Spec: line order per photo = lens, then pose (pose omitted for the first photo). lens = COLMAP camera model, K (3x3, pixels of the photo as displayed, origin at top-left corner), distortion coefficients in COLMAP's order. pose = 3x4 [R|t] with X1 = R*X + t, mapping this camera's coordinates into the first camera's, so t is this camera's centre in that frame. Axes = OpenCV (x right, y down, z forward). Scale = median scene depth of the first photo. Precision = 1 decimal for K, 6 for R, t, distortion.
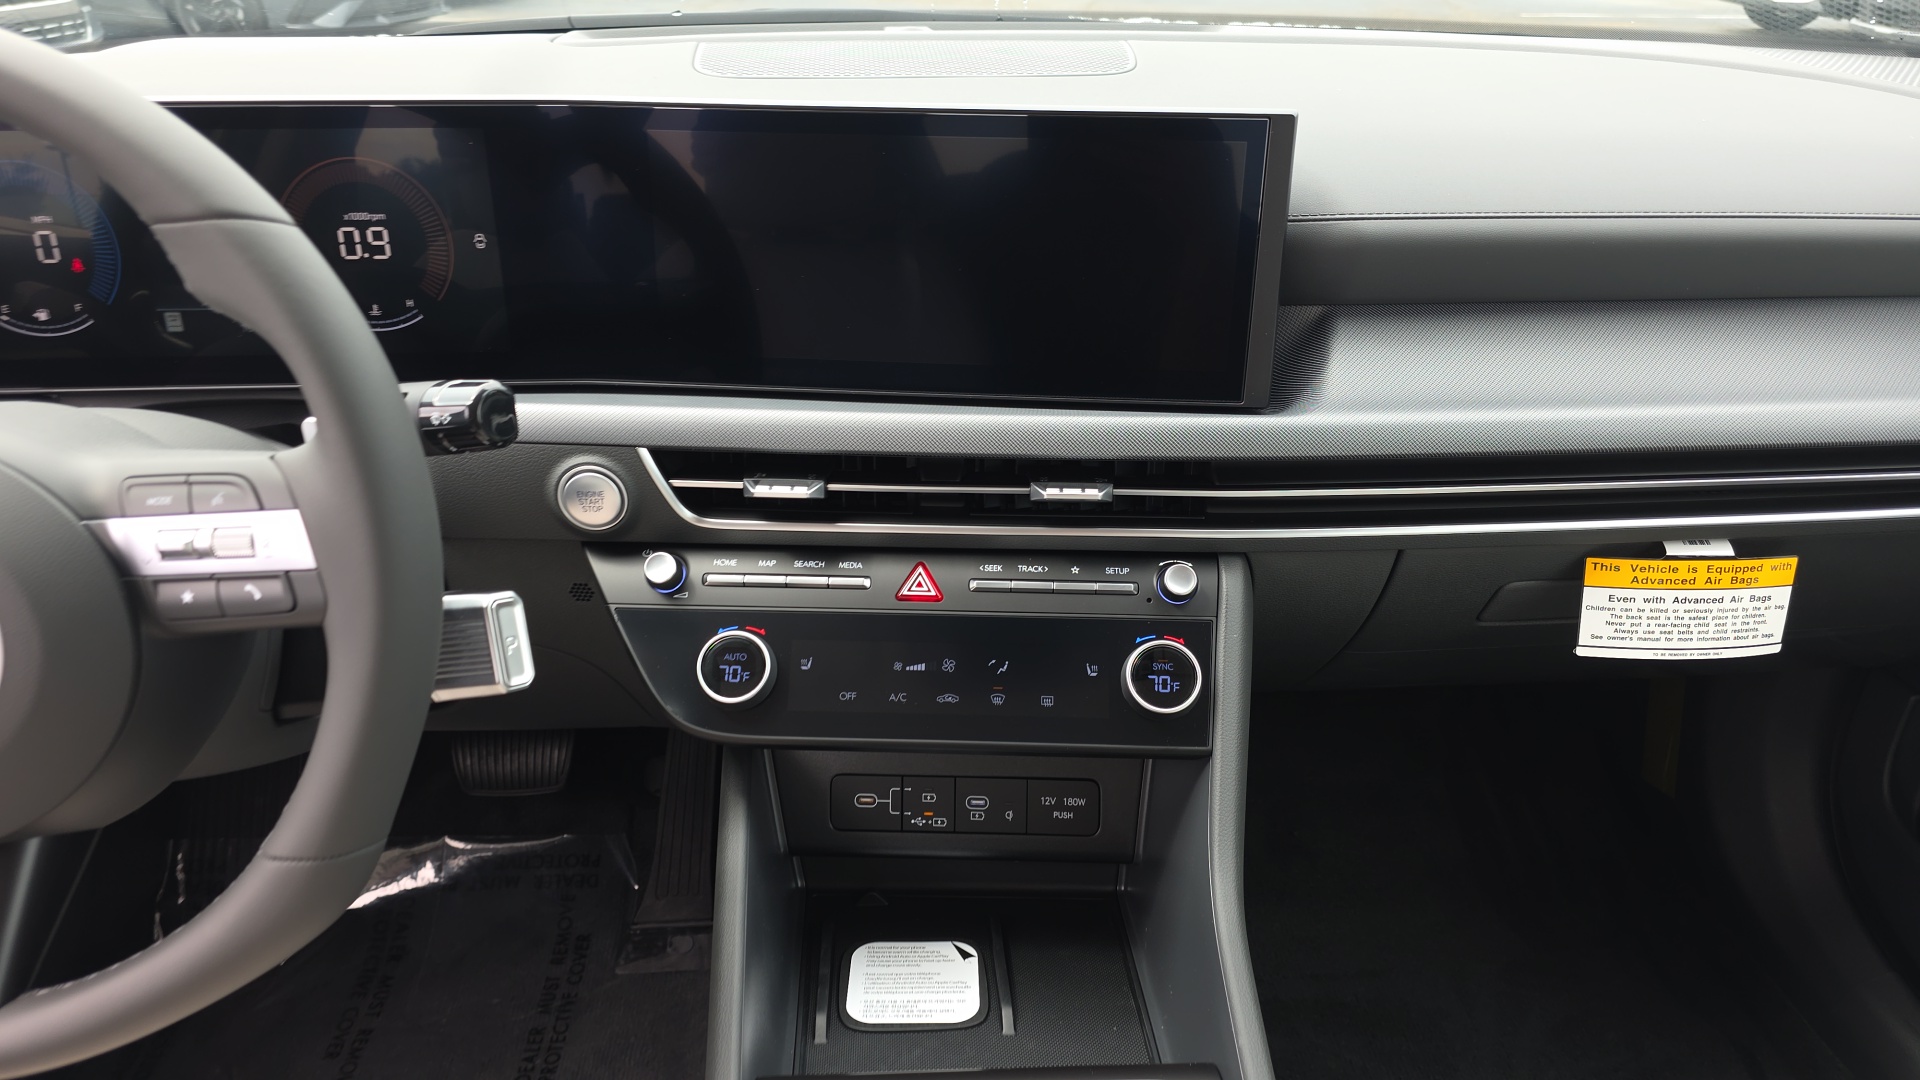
lens RADIAL K [[1308.5, 0, 959.7], [0, 1308.5, 580.1], [0, 0, 1]] dist [0.044925, -0.052000]
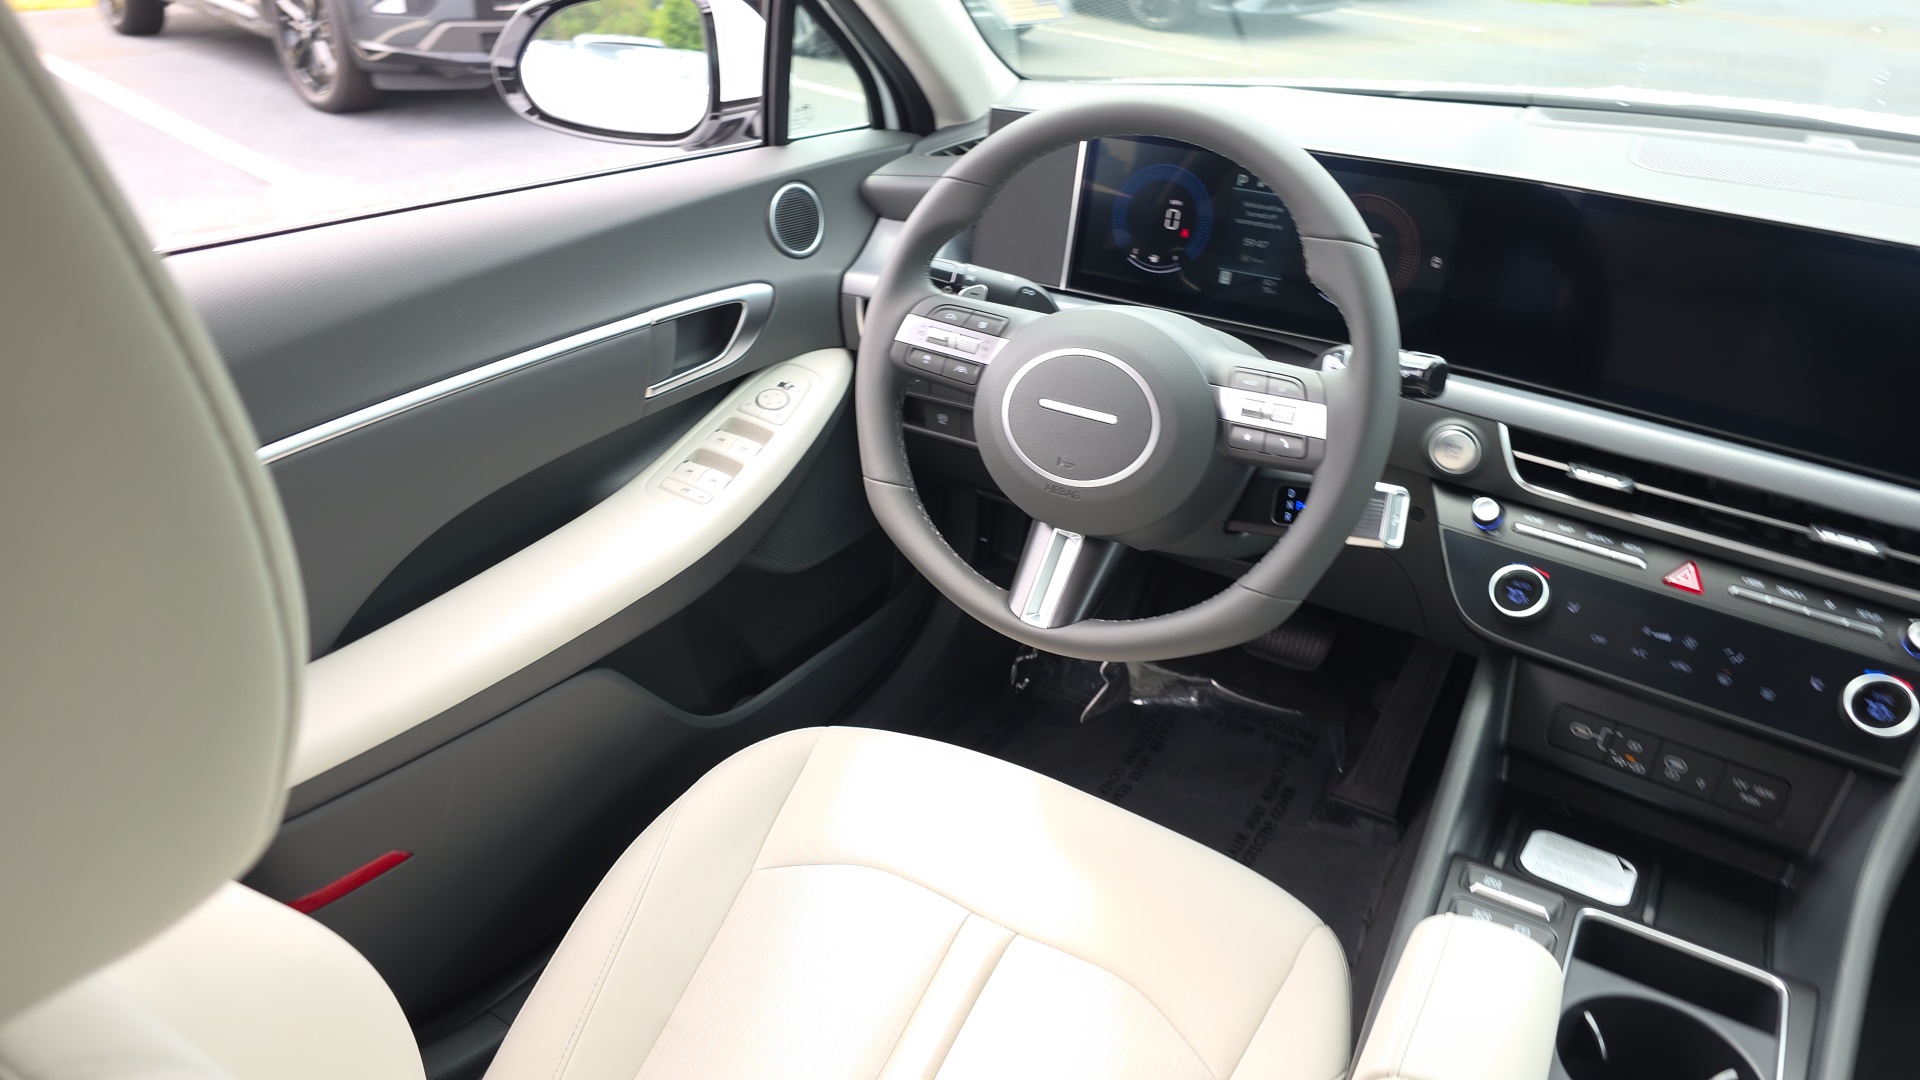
lens RADIAL K [[1308.1, 0, 963.9], [0, 1308.1, 555.0], [0, 0, 1]] dist [0.069520, -0.066682]
pose [[0.823154, 0.293449, -0.486112, 0.013097], [-0.297958, 0.951998, 0.070145, 0.104335], [0.483362, 0.087101, 0.871077, -0.498402]]
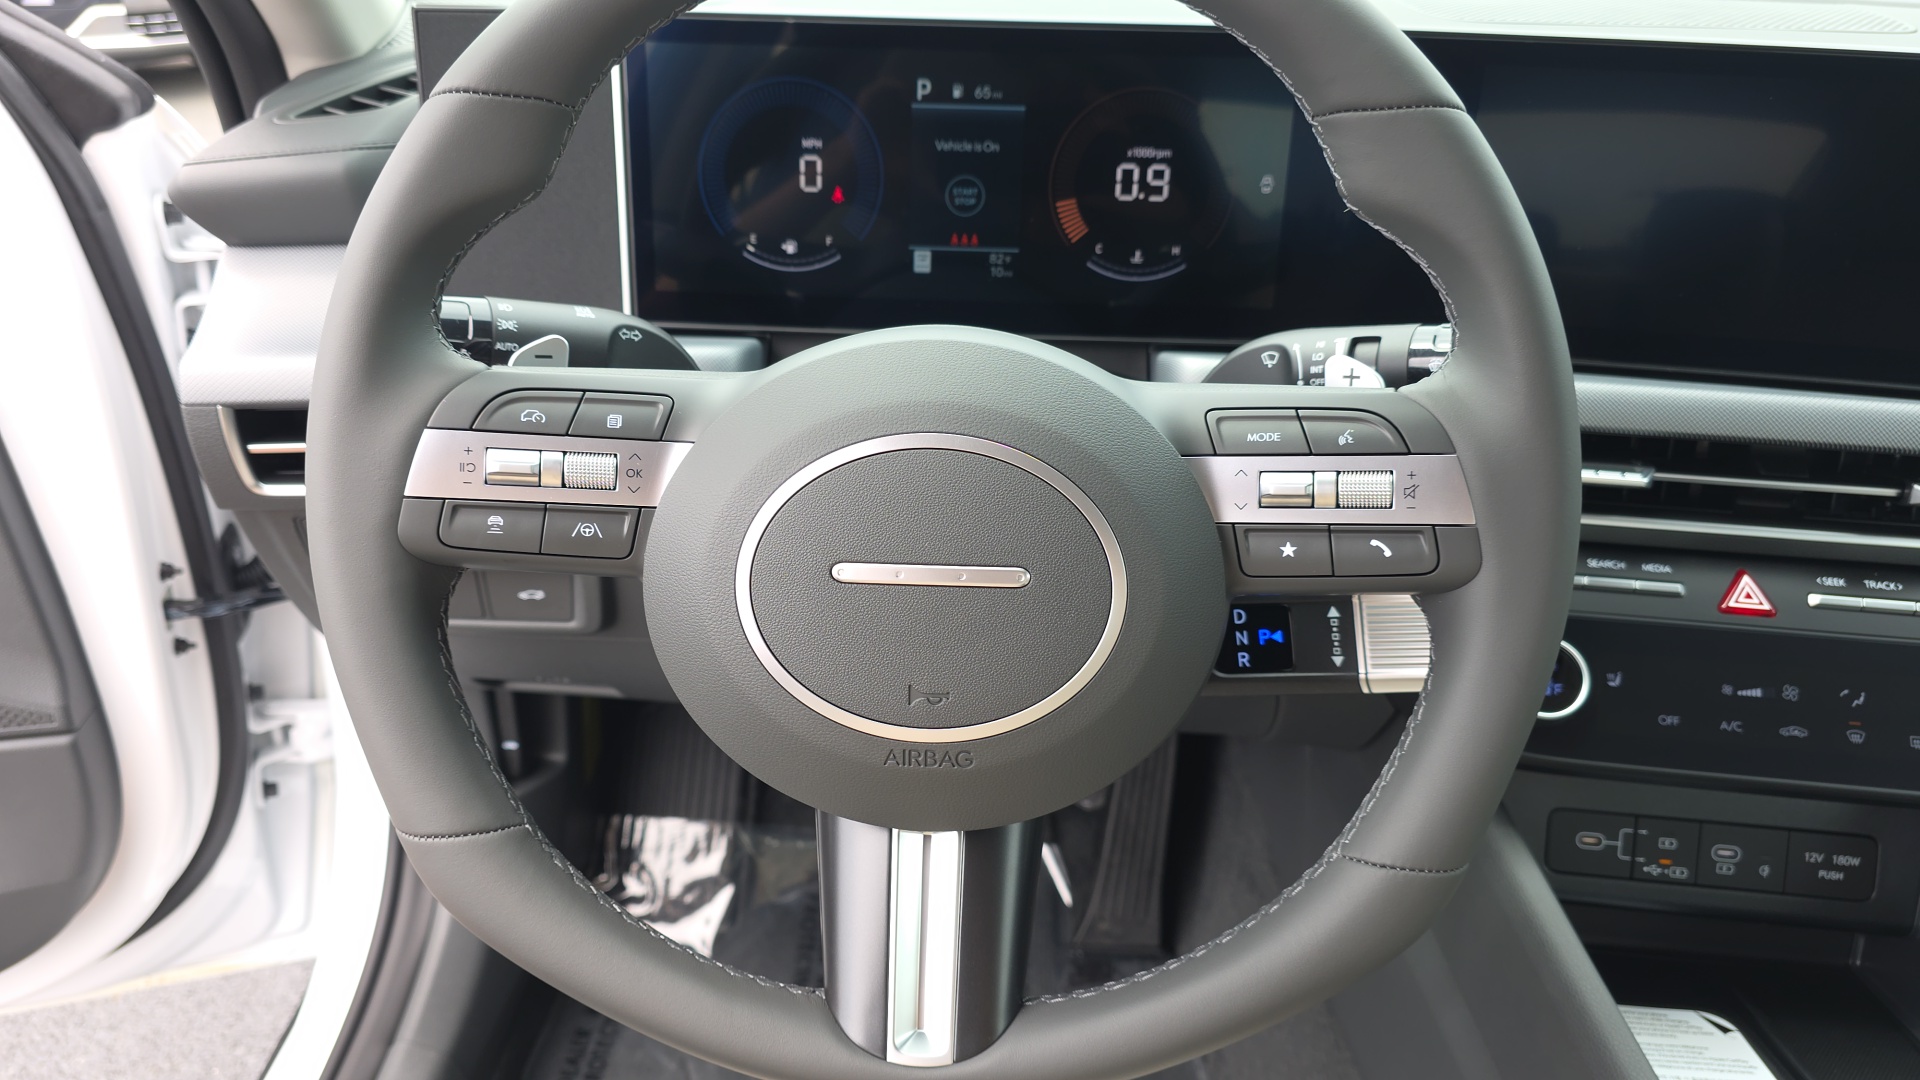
lens RADIAL K [[1331.6, 0, 936.2], [0, 1331.6, 555.2], [0, 0, 1]] dist [0.054060, -0.069233]
pose [[0.994642, 0.059773, -0.084350, -0.491745], [-0.062549, 0.997571, -0.030653, 0.037792], [0.082313, 0.035764, 0.995965, 0.076610]]
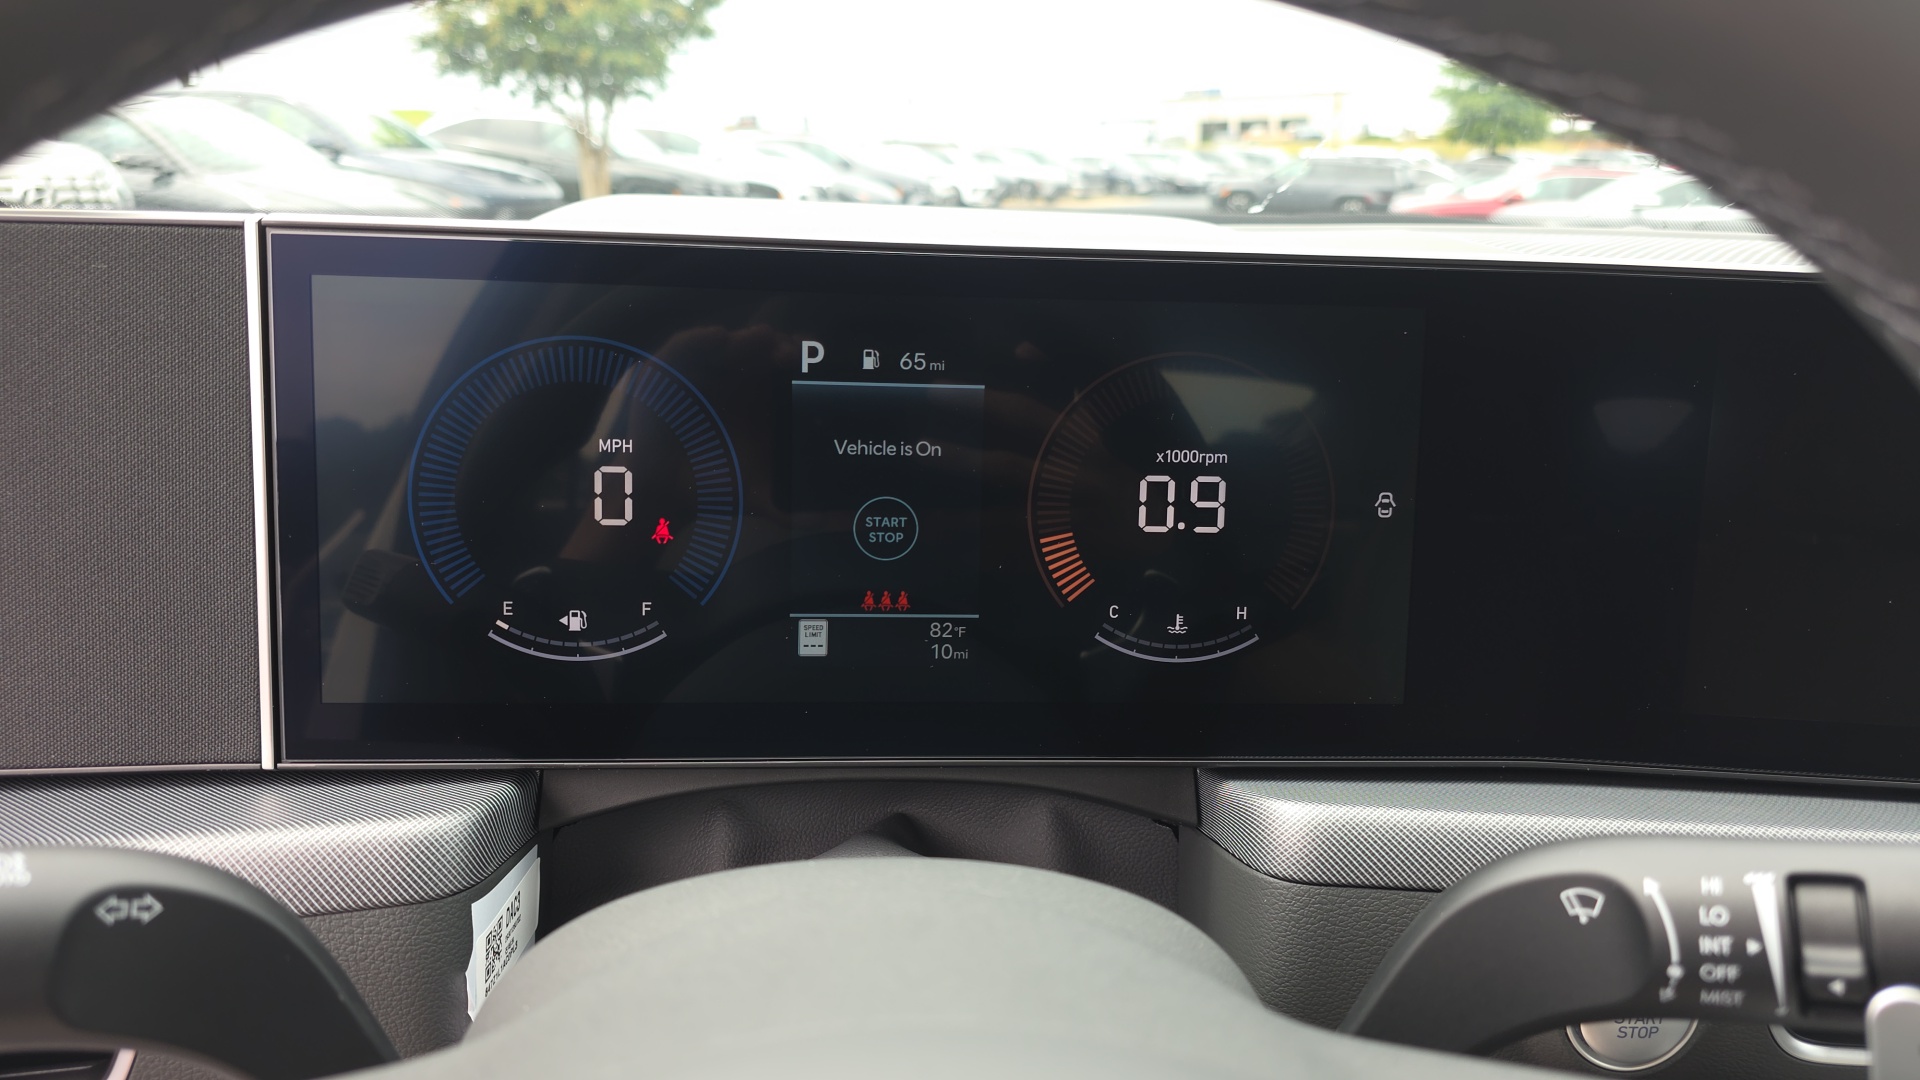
lens RADIAL K [[1325.5, 0, 956.1], [0, 1325.5, 514.8], [0, 0, 1]] dist [0.061264, -0.078940]
pose [[0.999483, 0.025719, 0.019278, -0.546217], [-0.020080, 0.967963, -0.250290, -0.110466], [-0.025098, 0.249774, 0.967979, 0.466086]]
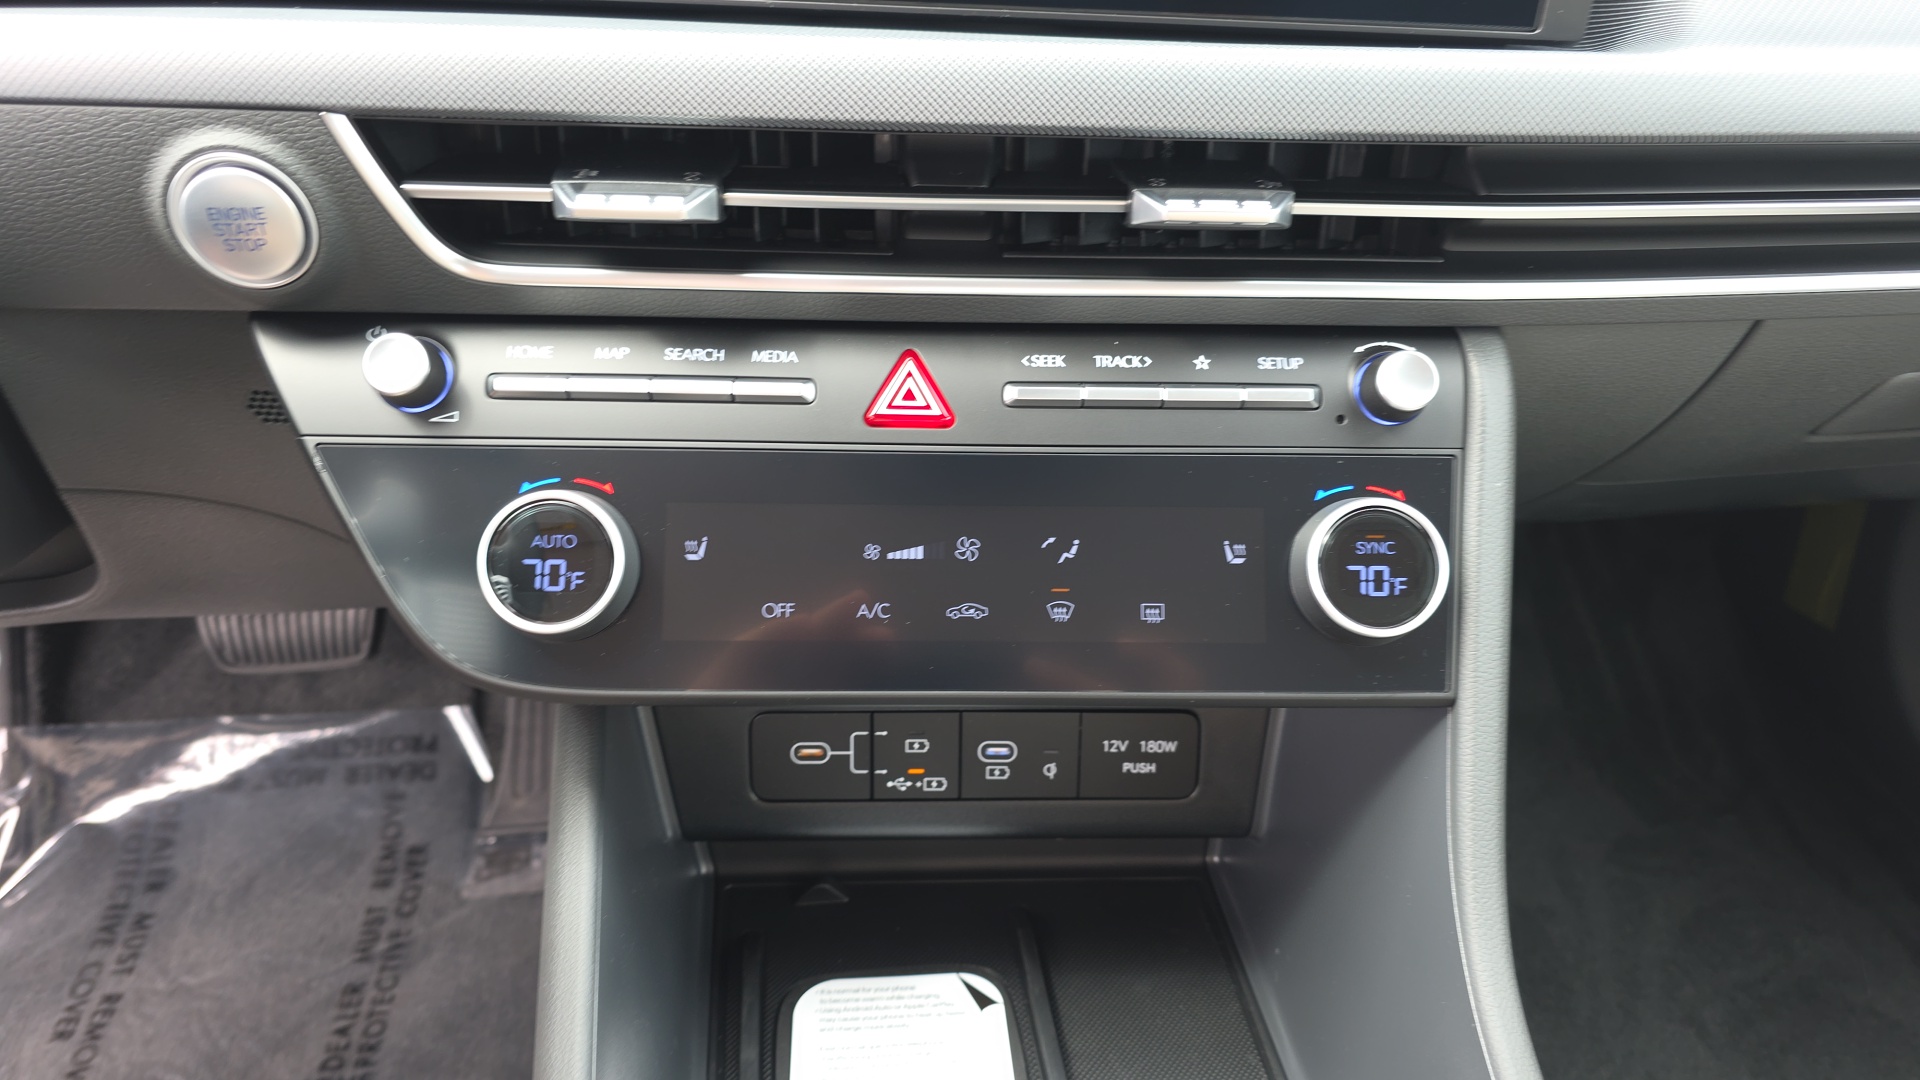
lens RADIAL K [[1318.6, 0, 962.3], [0, 1318.6, 564.5], [0, 0, 1]] dist [0.049902, -0.073346]
pose [[0.997656, -0.017620, 0.066124, -0.045789], [0.006371, 0.986001, 0.166615, -0.017241], [-0.068135, -0.165803, 0.983802, 0.469867]]
